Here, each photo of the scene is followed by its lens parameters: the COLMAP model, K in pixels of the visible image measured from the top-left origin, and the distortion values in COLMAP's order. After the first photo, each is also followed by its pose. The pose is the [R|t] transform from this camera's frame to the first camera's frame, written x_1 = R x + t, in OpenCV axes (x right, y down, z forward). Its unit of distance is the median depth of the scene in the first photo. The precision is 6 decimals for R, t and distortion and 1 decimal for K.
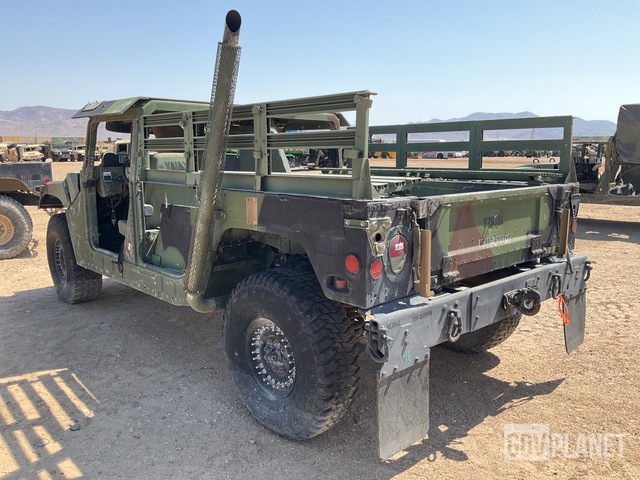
lens RADIAL K [[507.6, 0, 319.3], [0, 507.6, 228.1], [0, 0, 1]] dist [0.005174, 0.000609]
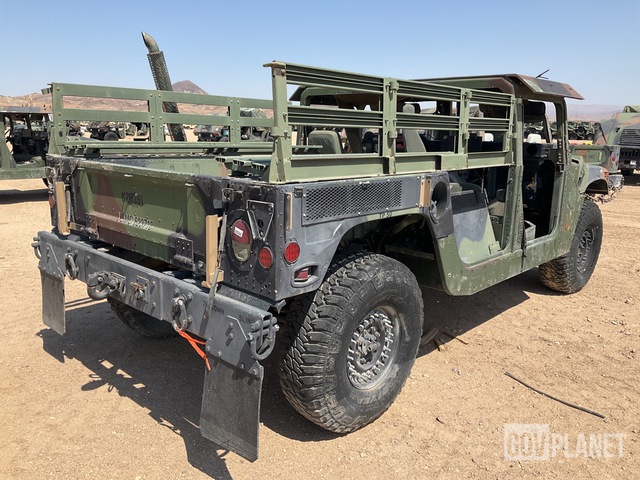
lens RADIAL K [[535.9, 0, 320.0], [0, 535.9, 240.0], [0, 0, 1]] dist [-0.001524, -0.004300]
pose [[0.090377, 0.196666, -0.976296, 1.335544], [-0.162707, 0.970052, 0.180346, -0.171697], [0.982527, 0.142551, 0.119669, 1.213273]]
